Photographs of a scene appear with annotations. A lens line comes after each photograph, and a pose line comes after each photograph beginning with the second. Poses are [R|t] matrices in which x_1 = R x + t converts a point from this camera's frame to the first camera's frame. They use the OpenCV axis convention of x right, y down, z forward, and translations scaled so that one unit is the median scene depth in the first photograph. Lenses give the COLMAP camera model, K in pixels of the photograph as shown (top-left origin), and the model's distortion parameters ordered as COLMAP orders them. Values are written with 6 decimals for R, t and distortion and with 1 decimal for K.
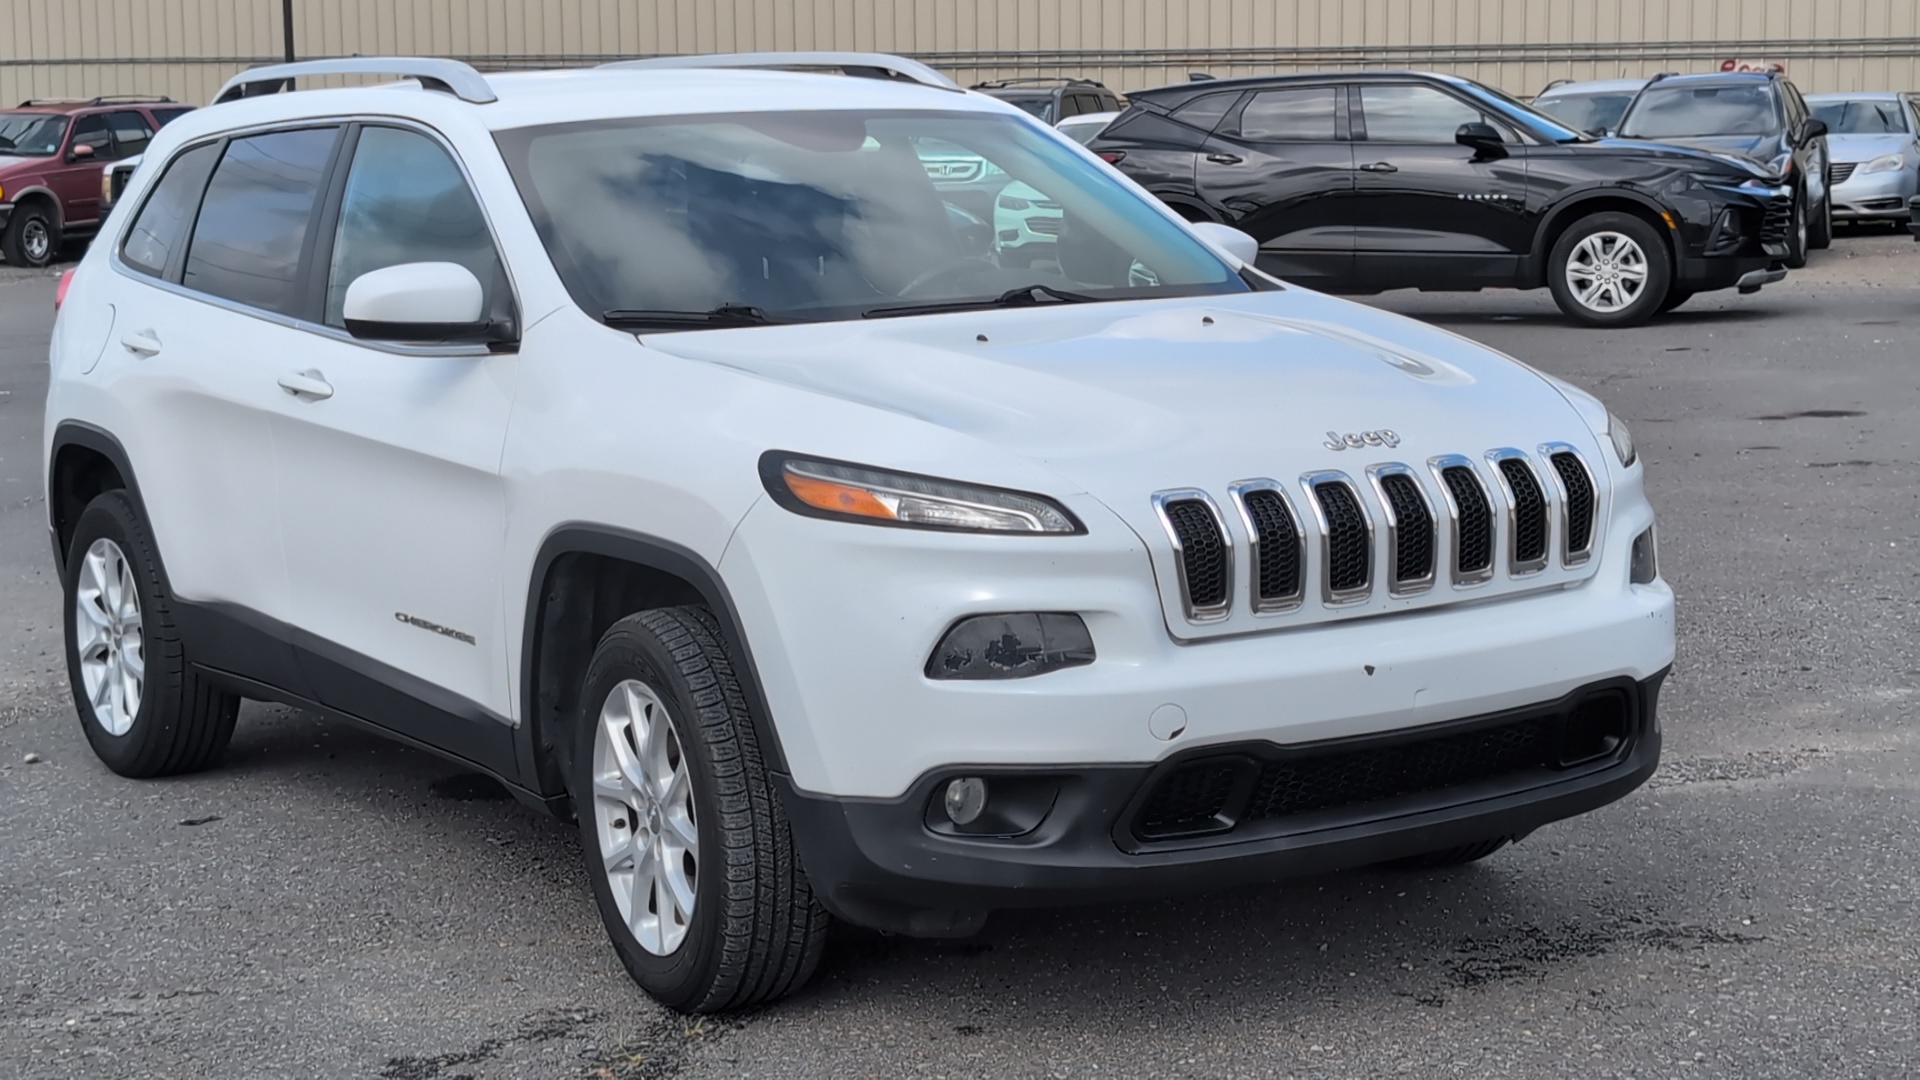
lens RADIAL K [[3147.7, 0, 960.0], [0, 3147.7, 540.0], [0, 0, 1]] dist [0.040366, -0.093752]
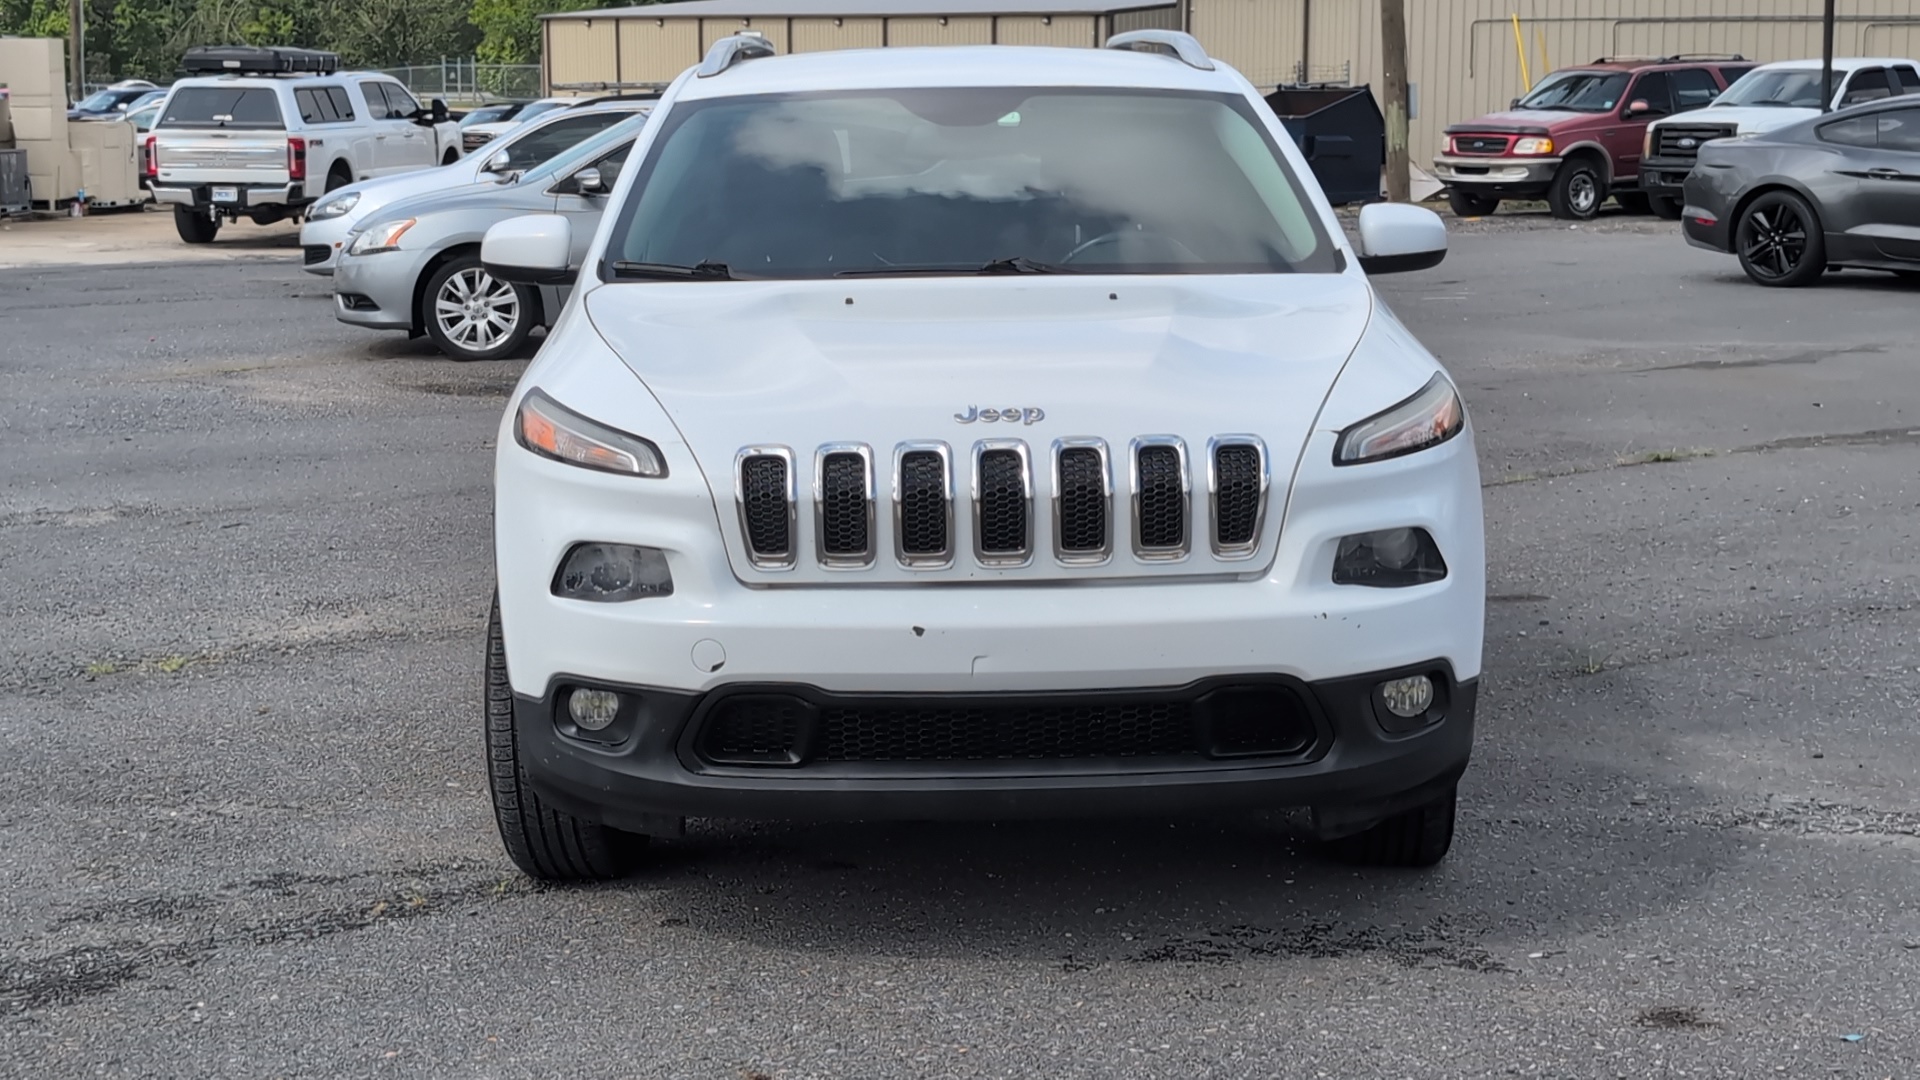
lens RADIAL K [[3147.7, 0, 960.0], [0, 3147.7, 540.0], [0, 0, 1]] dist [0.040366, -0.093752]
pose [[0.854976, 0.091439, -0.510543, 0.622580], [-0.084440, 0.995744, 0.036934, -0.026703], [0.511748, 0.011532, 0.859058, 0.095823]]
